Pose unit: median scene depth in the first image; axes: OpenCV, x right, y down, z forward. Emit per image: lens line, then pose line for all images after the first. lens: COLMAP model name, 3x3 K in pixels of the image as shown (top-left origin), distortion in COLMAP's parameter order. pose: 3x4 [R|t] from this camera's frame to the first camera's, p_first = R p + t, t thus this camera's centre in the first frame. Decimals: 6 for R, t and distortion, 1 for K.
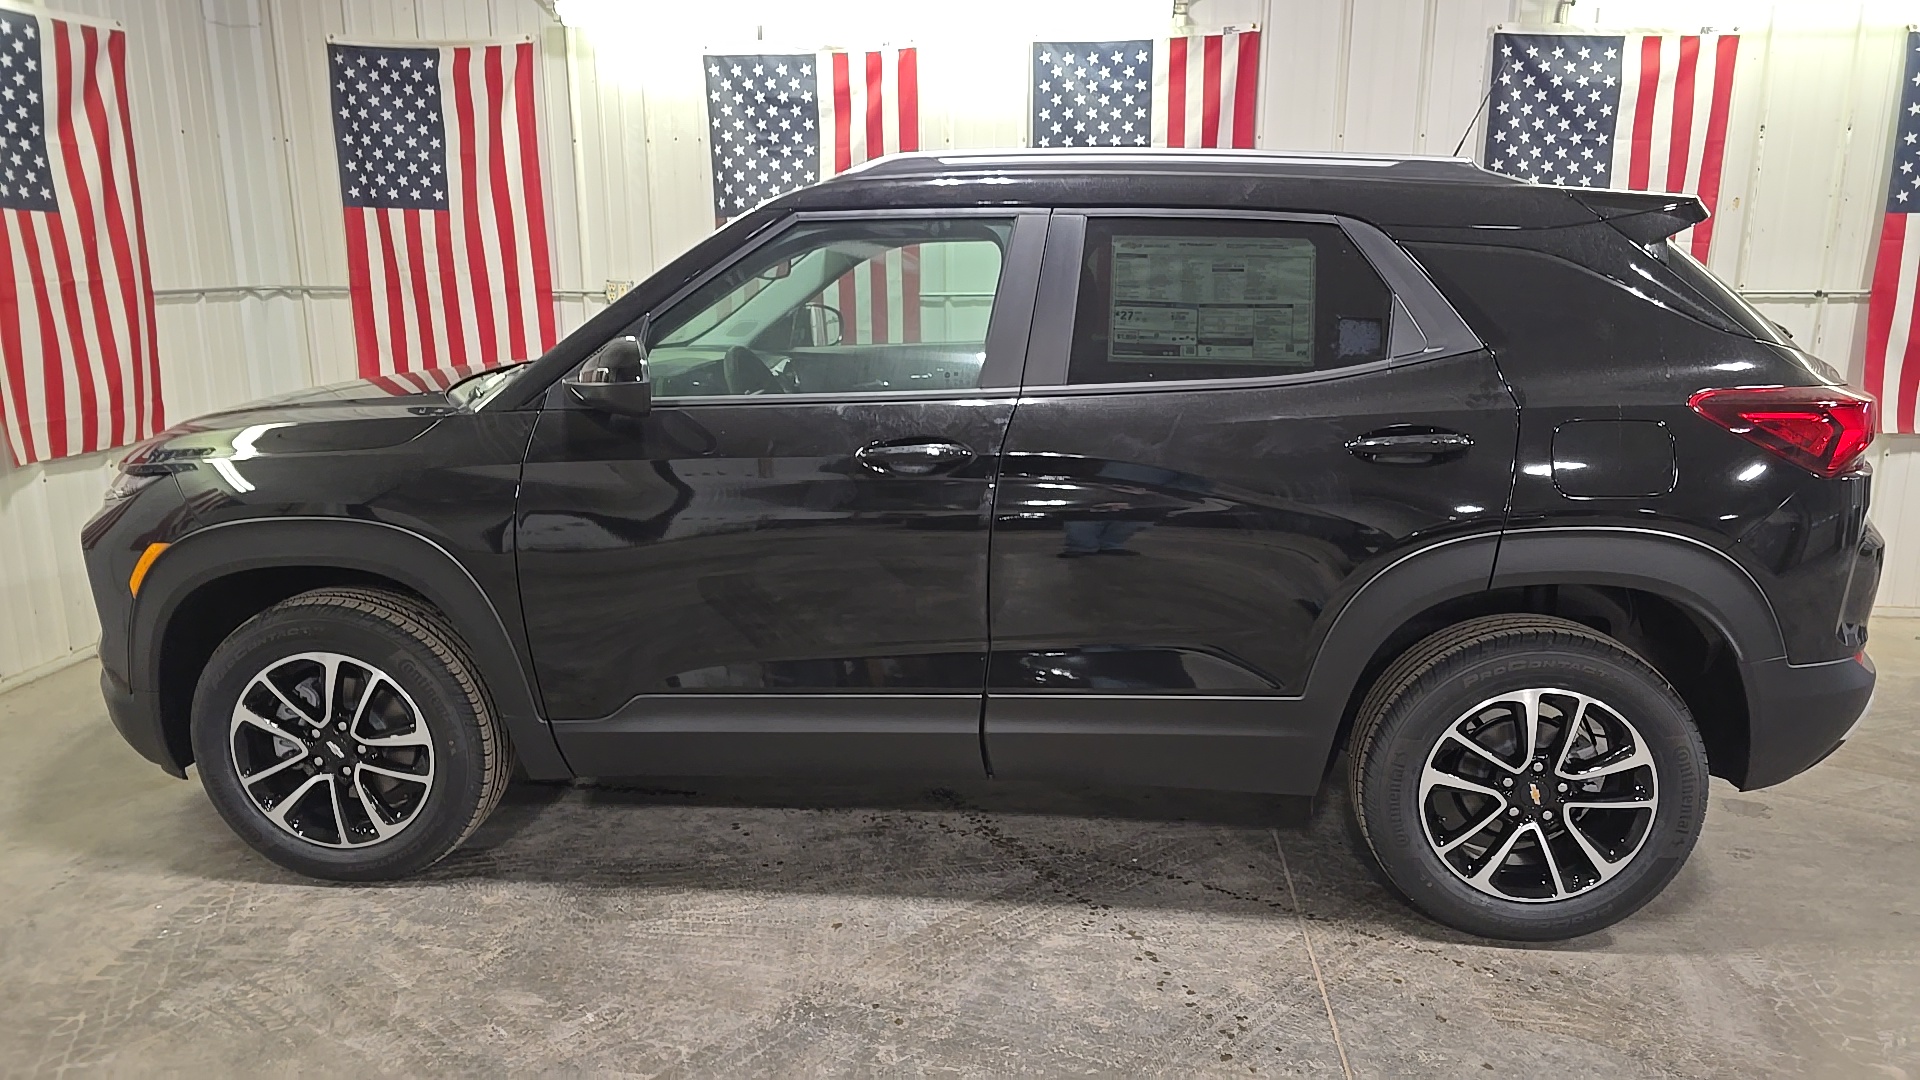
lens RADIAL K [[1298.8, 0, 960.0], [0, 1298.8, 540.0], [0, 0, 1]] dist [0.052794, -0.049266]
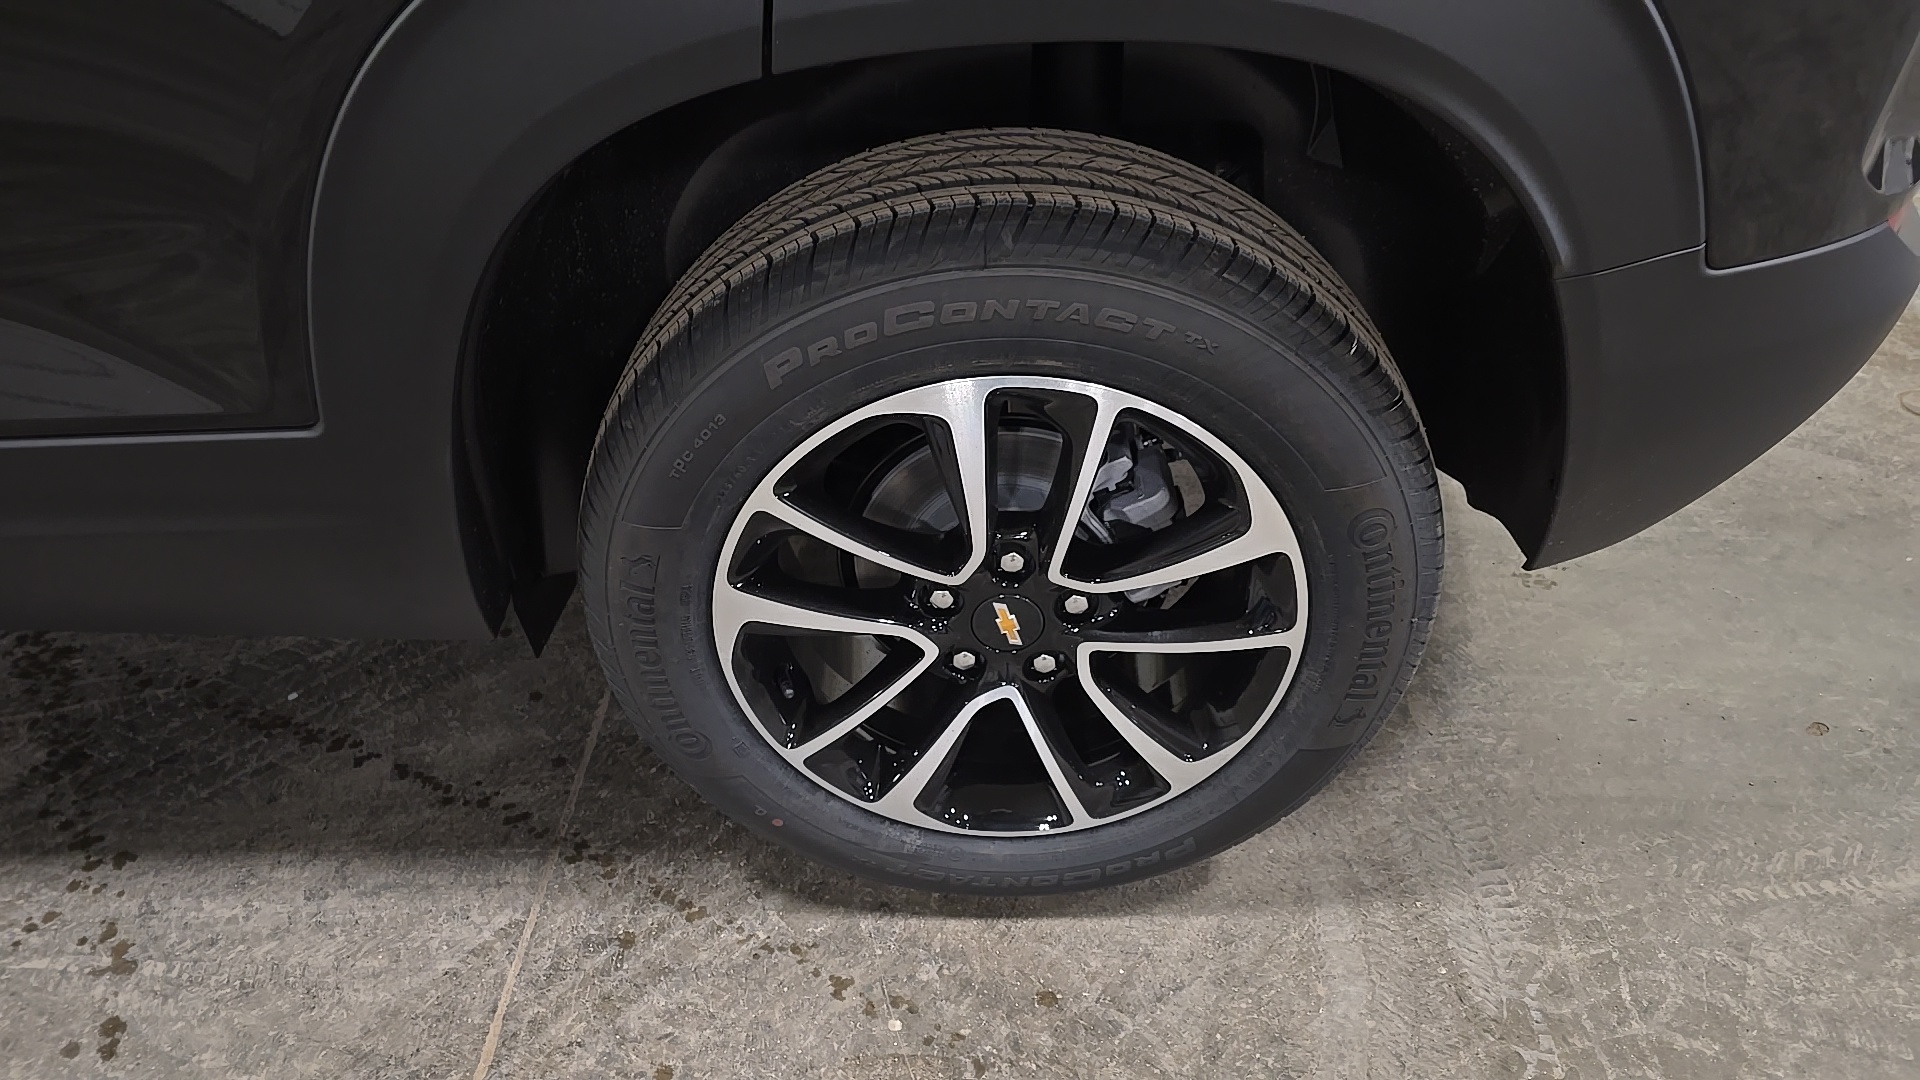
lens RADIAL K [[1306.1, 0, 965.8], [0, 1306.1, 547.3], [0, 0, 1]] dist [0.060230, -0.069304]
pose [[0.995678, -0.069915, 0.061126, 0.399230], [0.038912, 0.911719, 0.408966, 0.014635], [-0.084323, -0.404820, 0.910500, 0.650820]]
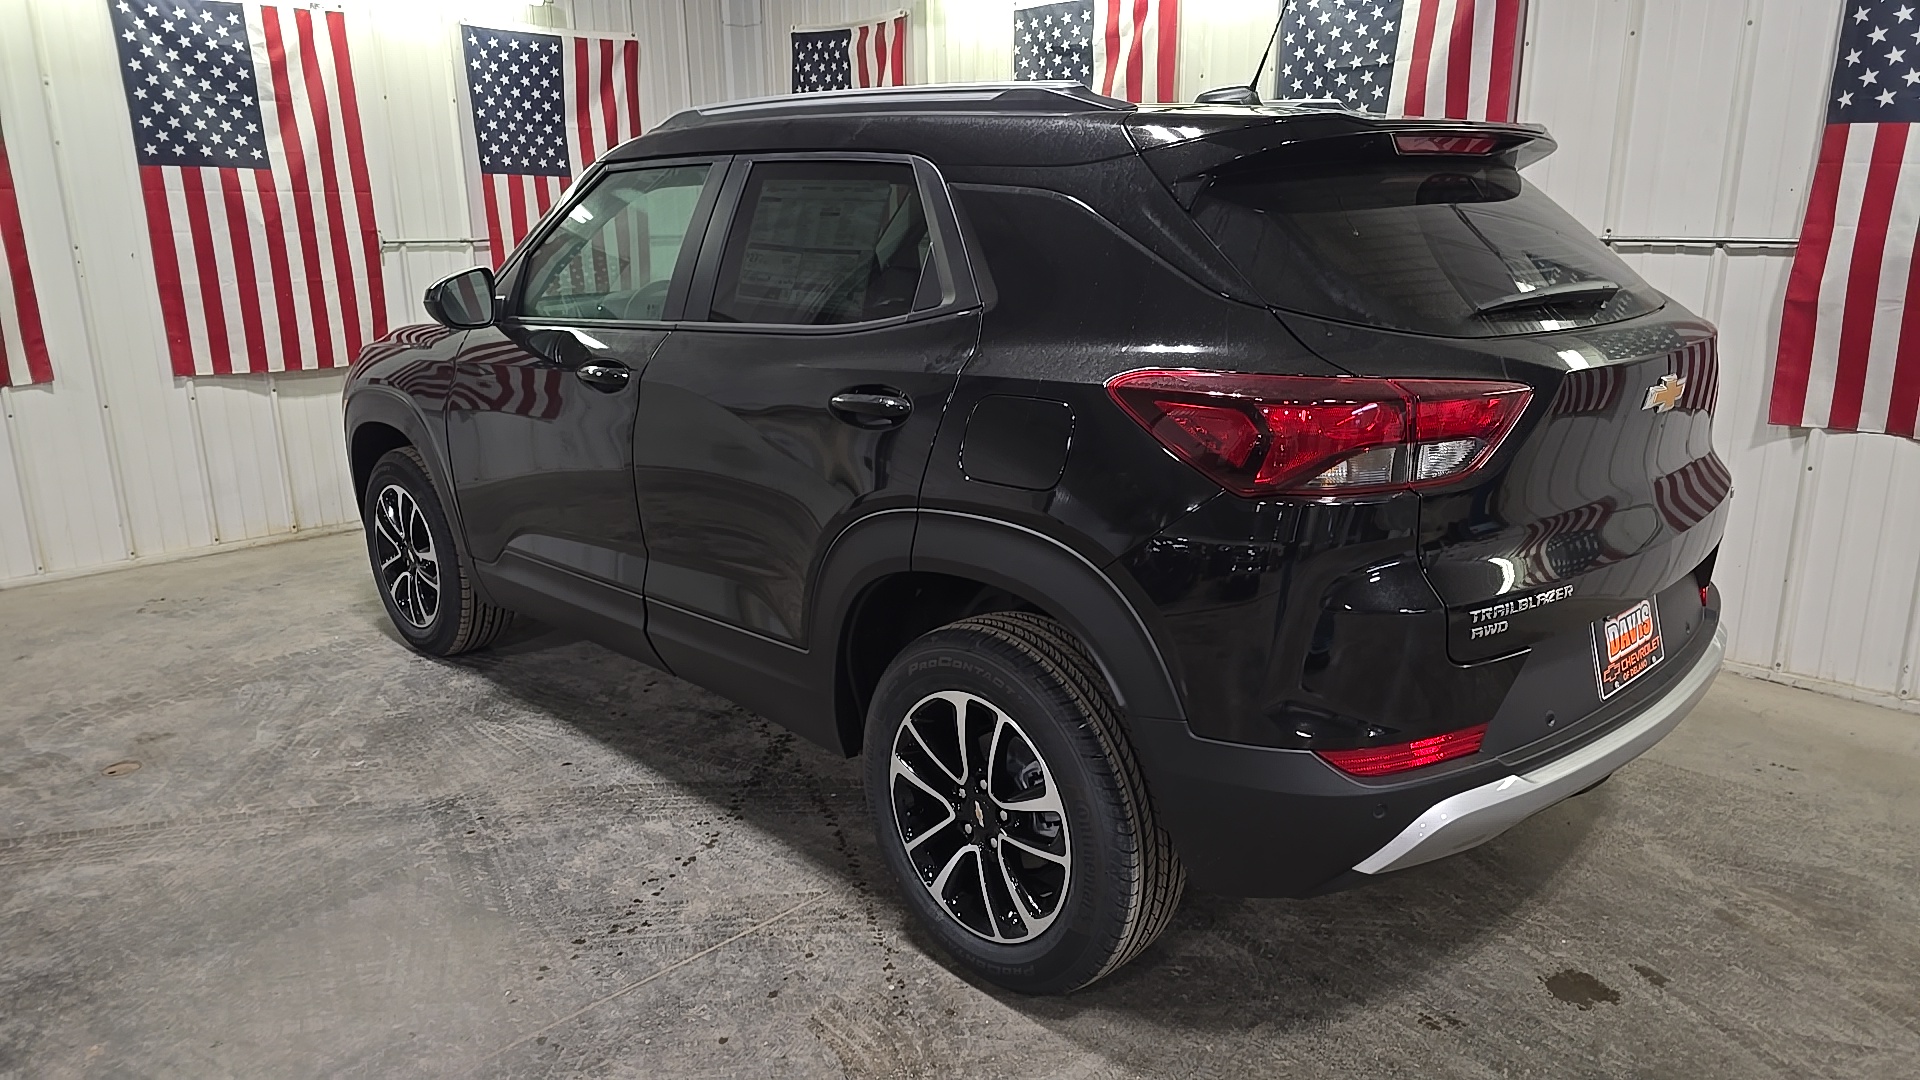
lens RADIAL K [[1298.8, 0, 960.0], [0, 1298.8, 540.0], [0, 0, 1]] dist [0.052794, -0.049266]
pose [[0.758487, 0.154968, -0.632995, 0.942465], [-0.131369, 0.987734, 0.084401, -0.059711], [0.638310, 0.019138, 0.769542, 0.310880]]
